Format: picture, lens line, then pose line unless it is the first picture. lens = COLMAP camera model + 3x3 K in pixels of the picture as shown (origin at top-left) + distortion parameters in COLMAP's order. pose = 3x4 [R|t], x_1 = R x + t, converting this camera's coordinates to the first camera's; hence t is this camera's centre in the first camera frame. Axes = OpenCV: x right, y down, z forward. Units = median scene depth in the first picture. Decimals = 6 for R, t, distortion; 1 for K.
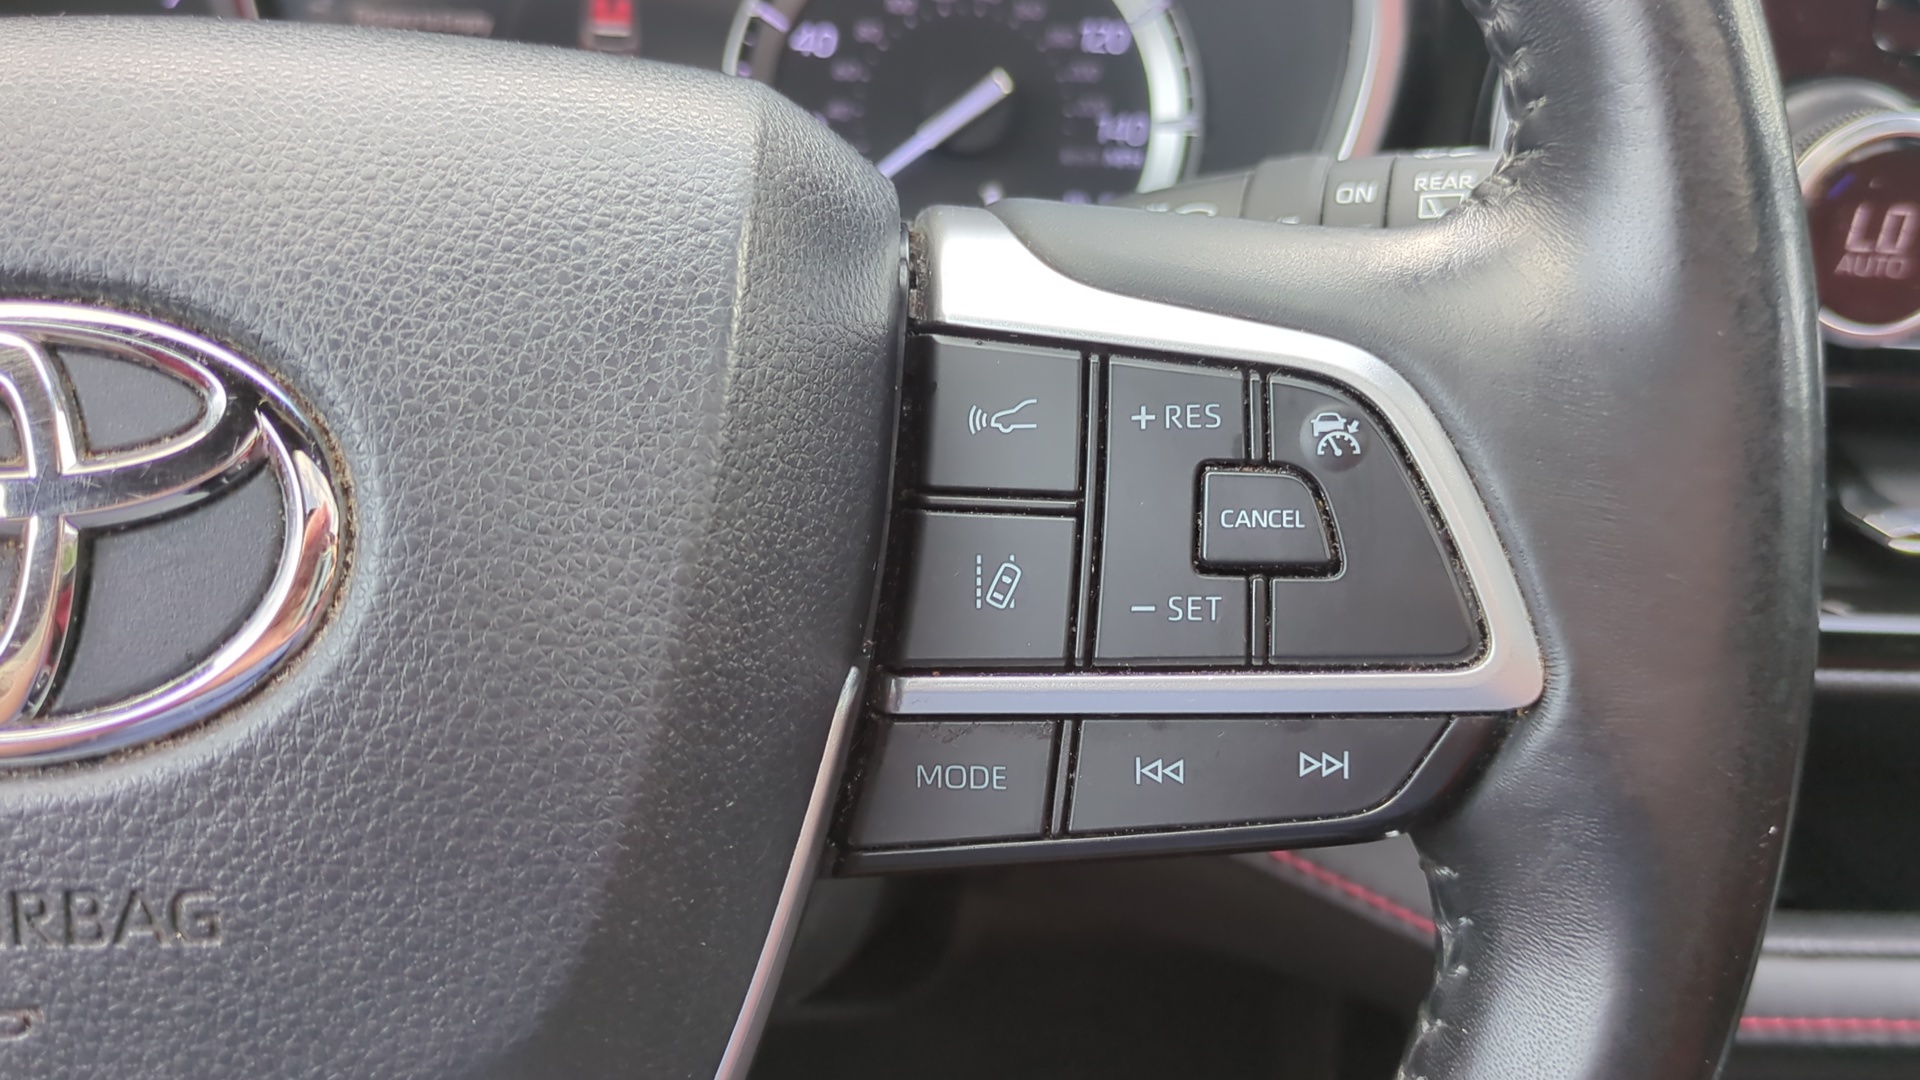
lens RADIAL K [[1662.8, 0, 969.8], [0, 1662.8, 534.9], [0, 0, 1]] dist [0.059037, -0.066979]
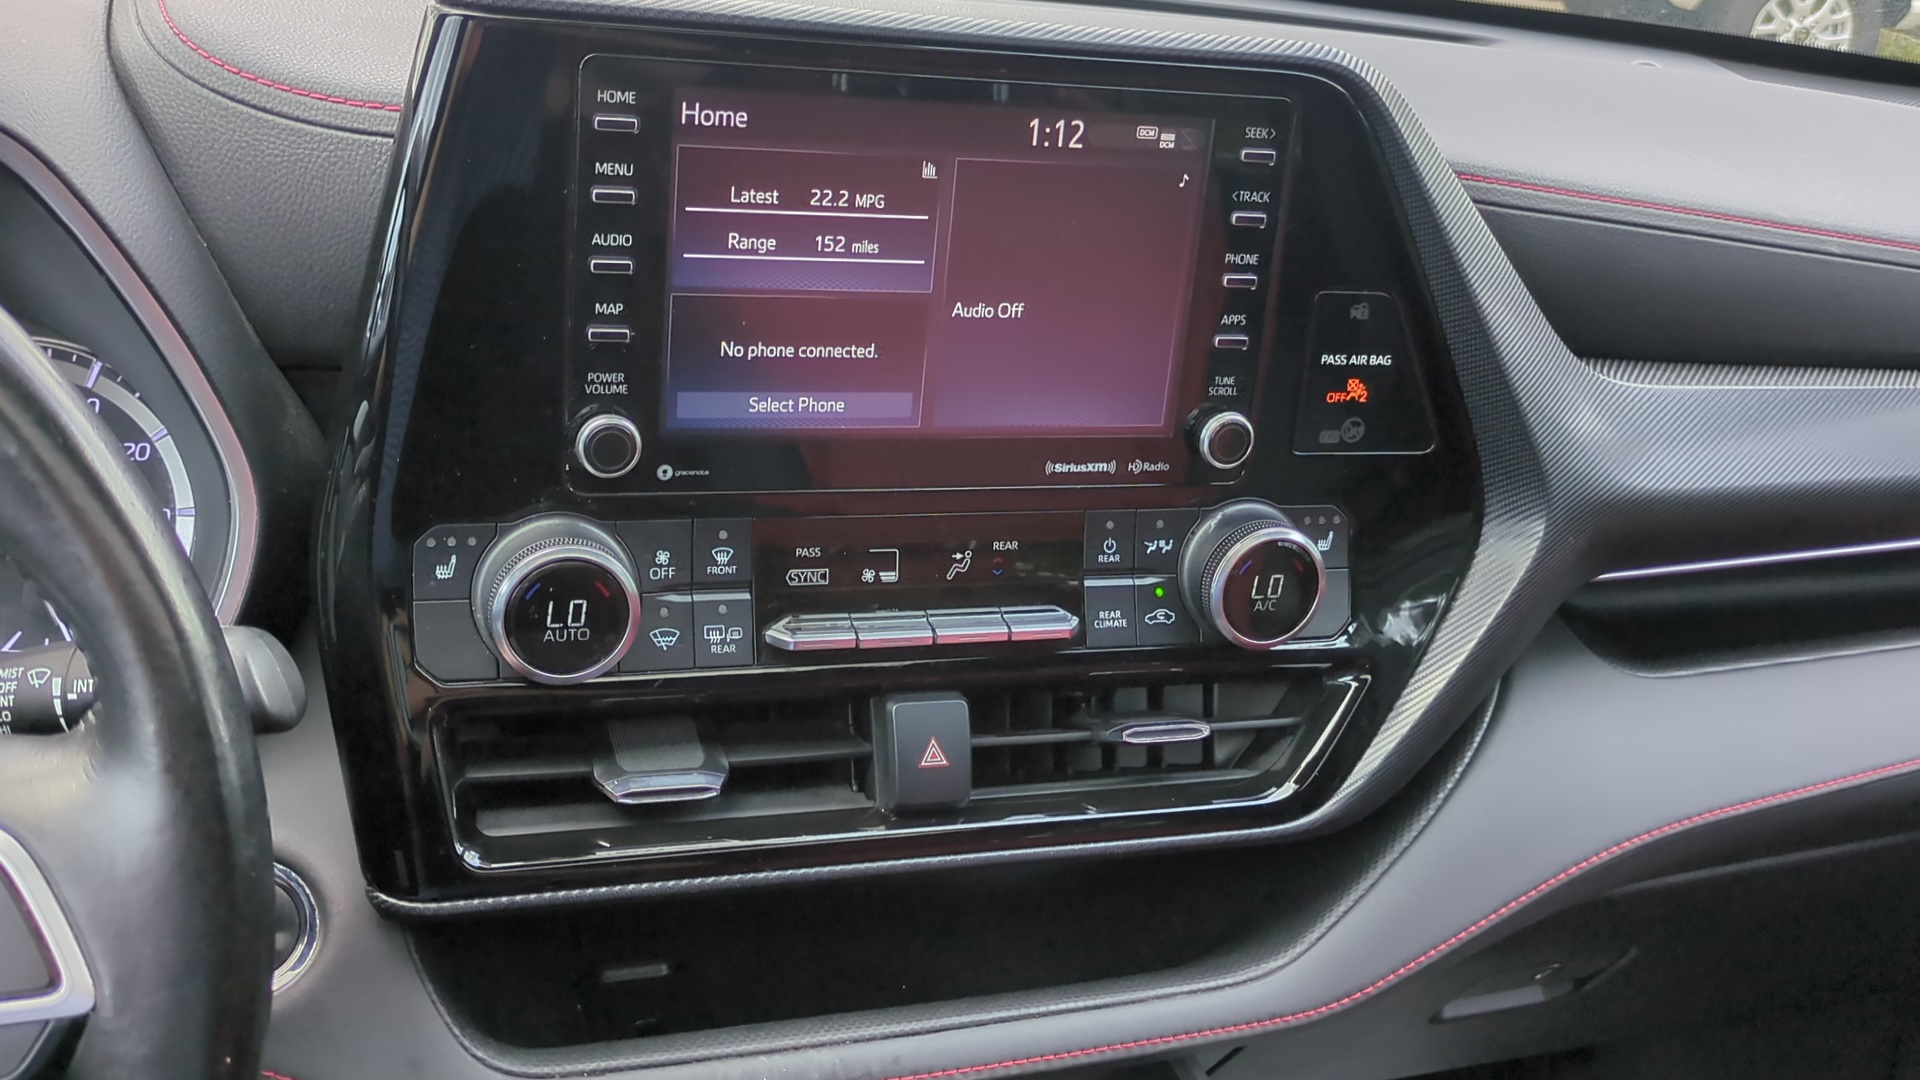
lens RADIAL K [[1662.8, 0, 959.1], [0, 1662.8, 521.2], [0, 0, 1]] dist [0.059037, -0.066979]
pose [[0.971541, -0.064586, 0.227897, 0.868947], [0.075045, 0.996474, -0.037522, -0.287891], [-0.224670, 0.053556, 0.972962, -0.997278]]
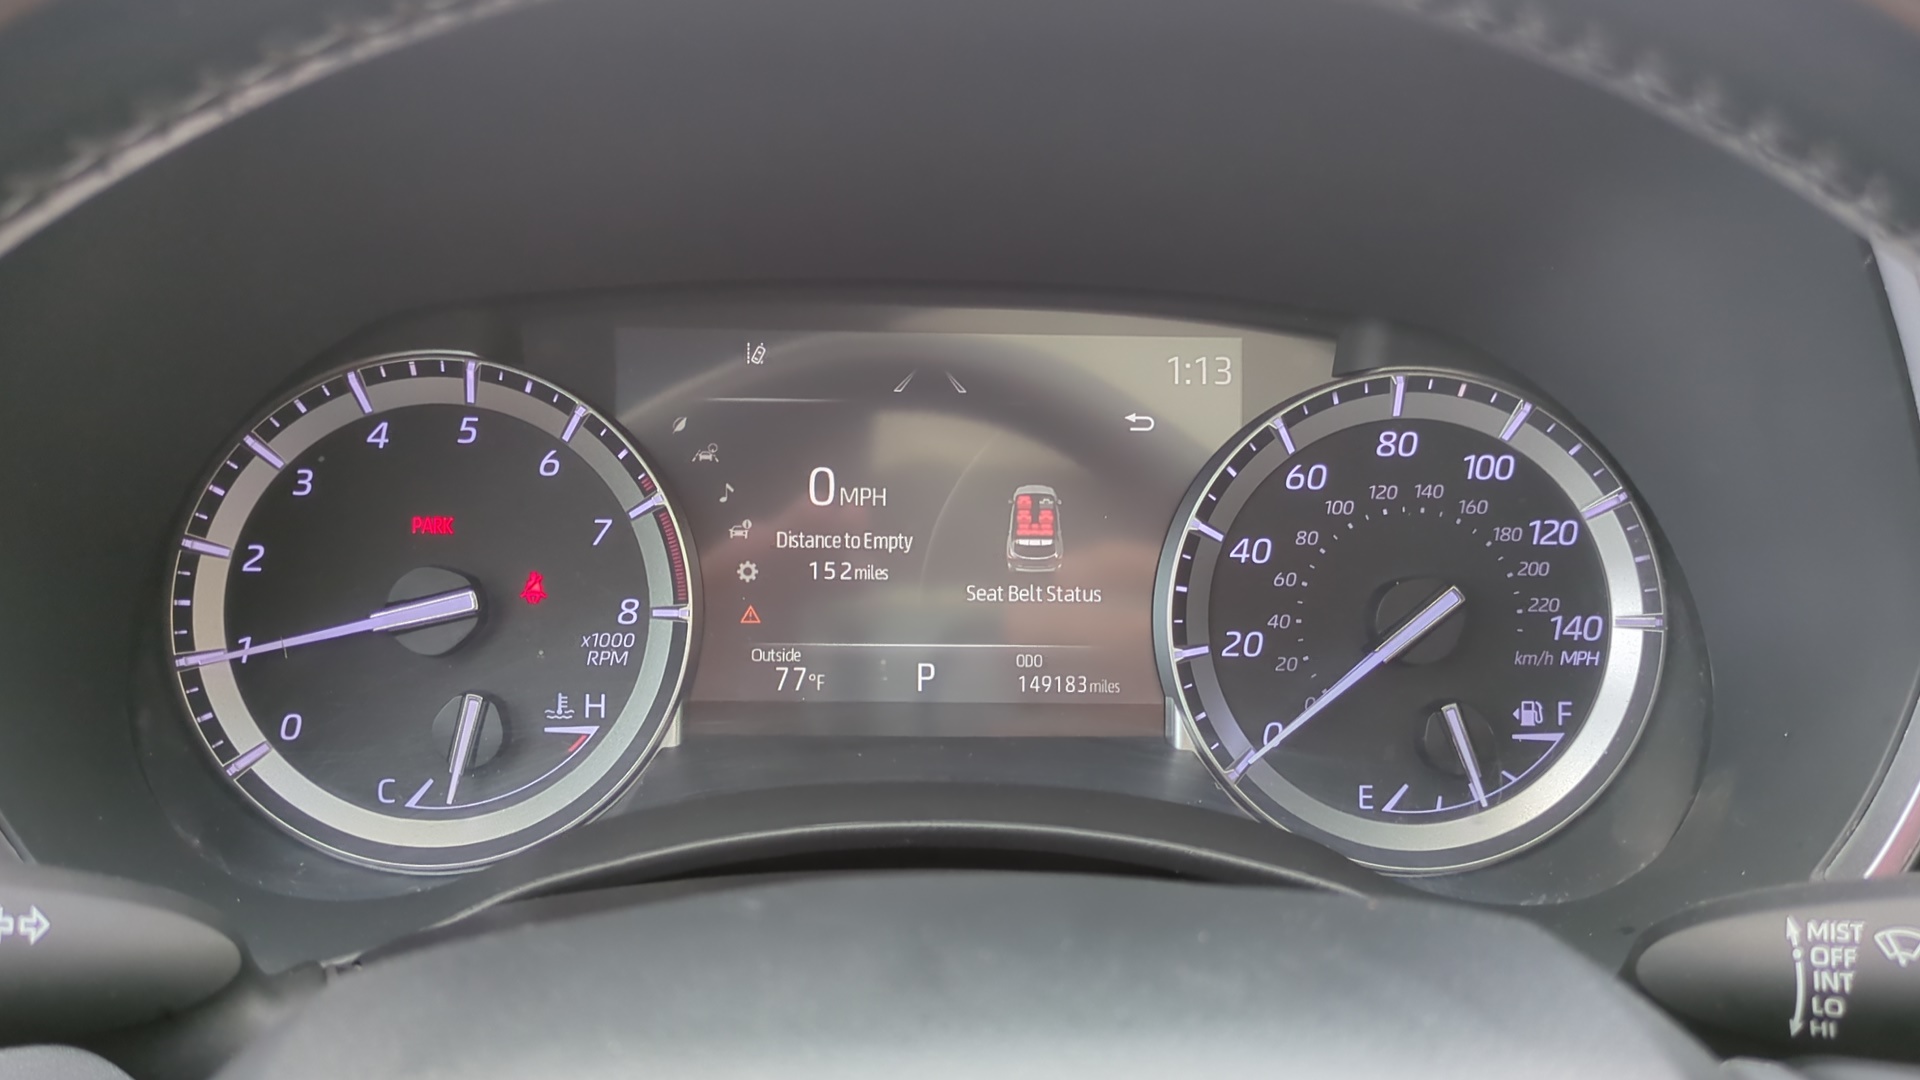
lens RADIAL K [[1662.8, 0, 969.2], [0, 1662.8, 536.6], [0, 0, 1]] dist [0.059037, -0.066979]
pose [[0.999054, -0.028828, -0.032556, -0.454091], [0.026592, 0.997389, -0.067141, -0.498125], [0.034406, 0.066212, 0.997212, 0.093104]]
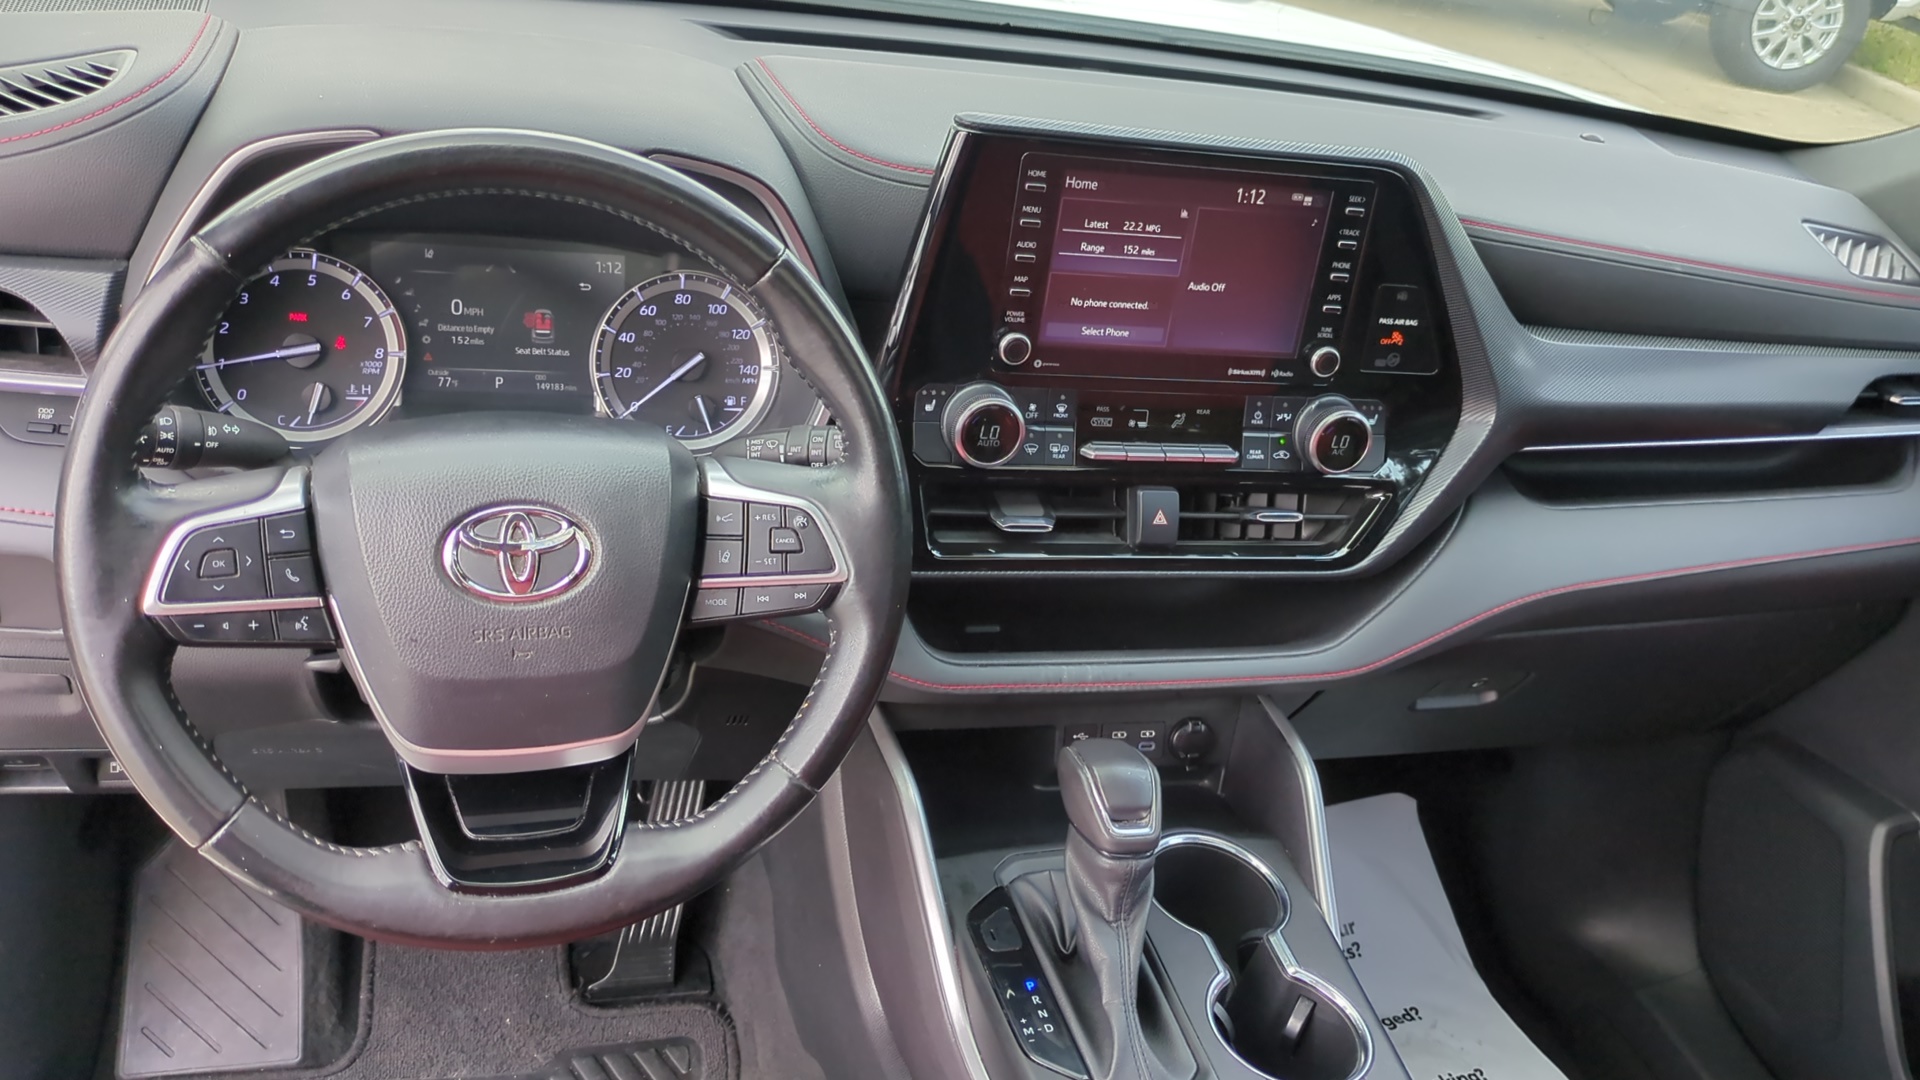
lens RADIAL K [[1662.8, 0, 962.6], [0, 1662.8, 540.5], [0, 0, 1]] dist [0.059037, -0.066979]
pose [[0.976367, -0.026367, 0.214507, -0.298493], [0.016212, 0.998669, 0.048966, -0.209730], [-0.215512, -0.044331, 0.975494, -3.272148]]
